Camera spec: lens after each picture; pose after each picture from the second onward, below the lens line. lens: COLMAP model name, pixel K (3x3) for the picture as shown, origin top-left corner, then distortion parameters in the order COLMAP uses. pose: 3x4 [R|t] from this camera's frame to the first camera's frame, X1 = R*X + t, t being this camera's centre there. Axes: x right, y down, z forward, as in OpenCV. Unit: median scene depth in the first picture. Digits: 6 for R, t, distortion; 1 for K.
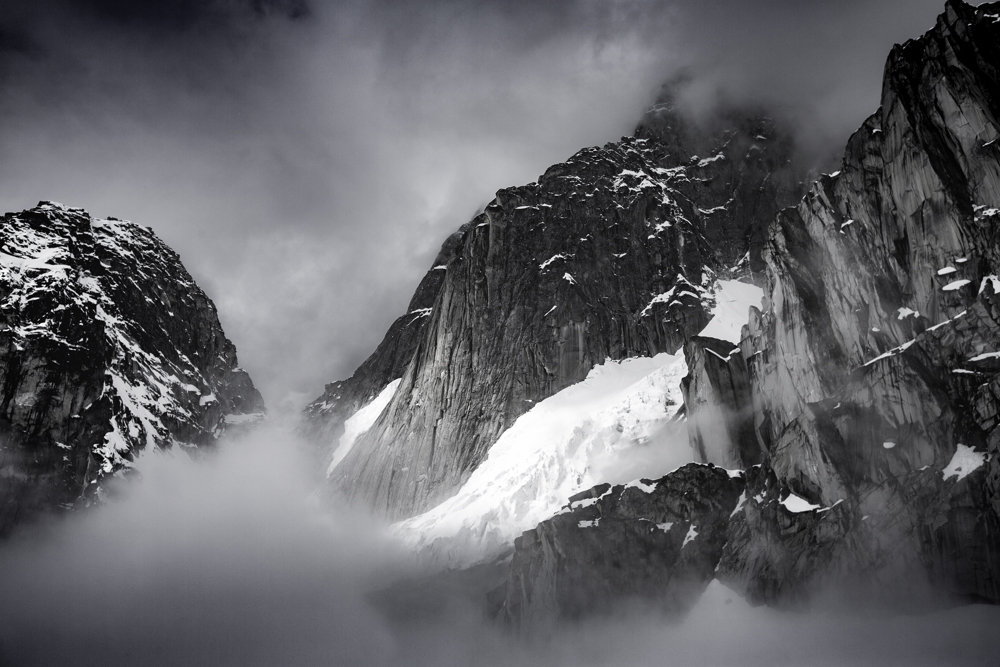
lens RADIAL K [[772.2, 0, 504.0], [0, 772.2, 333.2], [0, 0, 1]] dist [-0.026526, 0.091148]
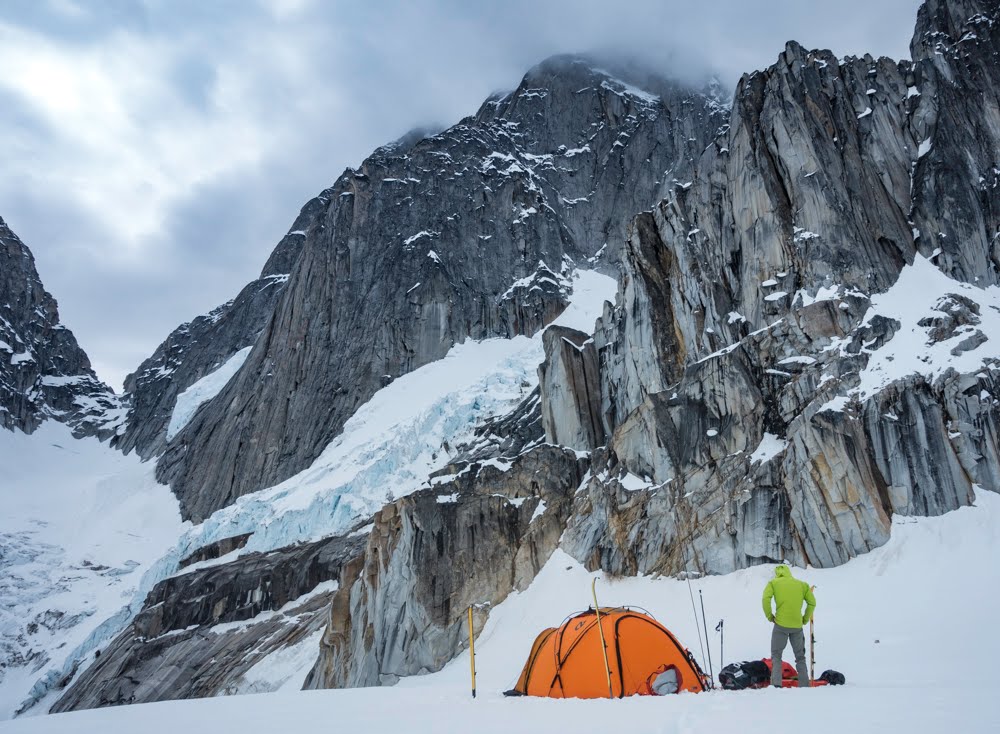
lens RADIAL K [[765.1, 0, 549.0], [0, 765.1, 367.9], [0, 0, 1]] dist [-0.002495, -0.008145]
pose [[0.969144, 0.045754, 0.242211, -0.012492], [-0.063997, 0.995631, 0.067990, -0.009401], [-0.238042, -0.081393, 0.967838, -0.027103]]
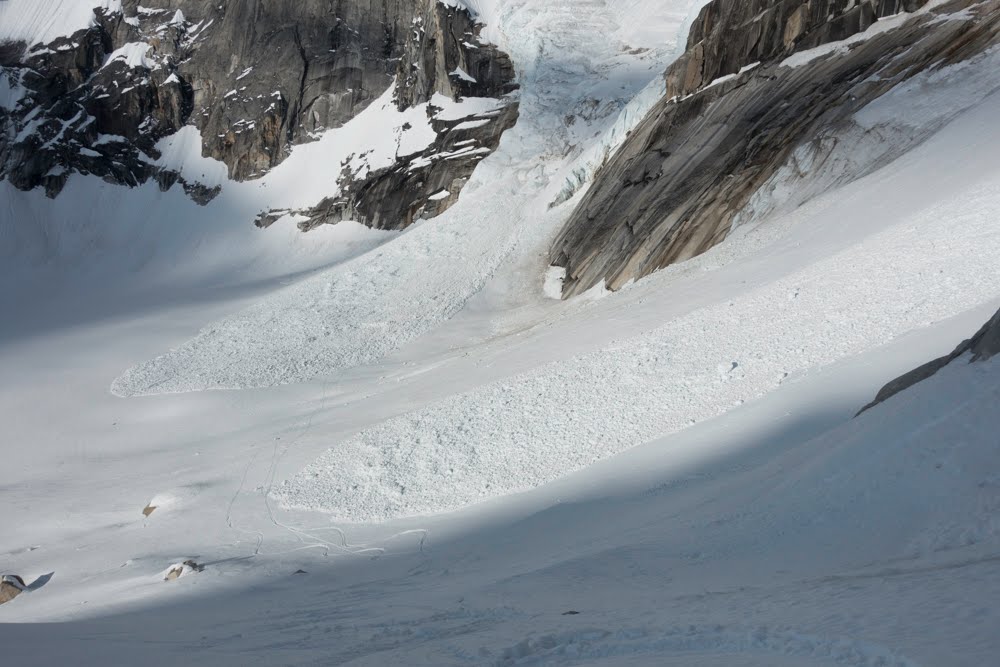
lens RADIAL K [[772.2, 0, 504.0], [0, 772.2, 333.2], [0, 0, 1]] dist [-0.026526, 0.091148]
pose [[0.881880, 0.094396, -0.461927, -0.114975], [0.171194, 0.848771, 0.500280, 0.407661], [0.439295, -0.520267, 0.732354, 0.618689]]
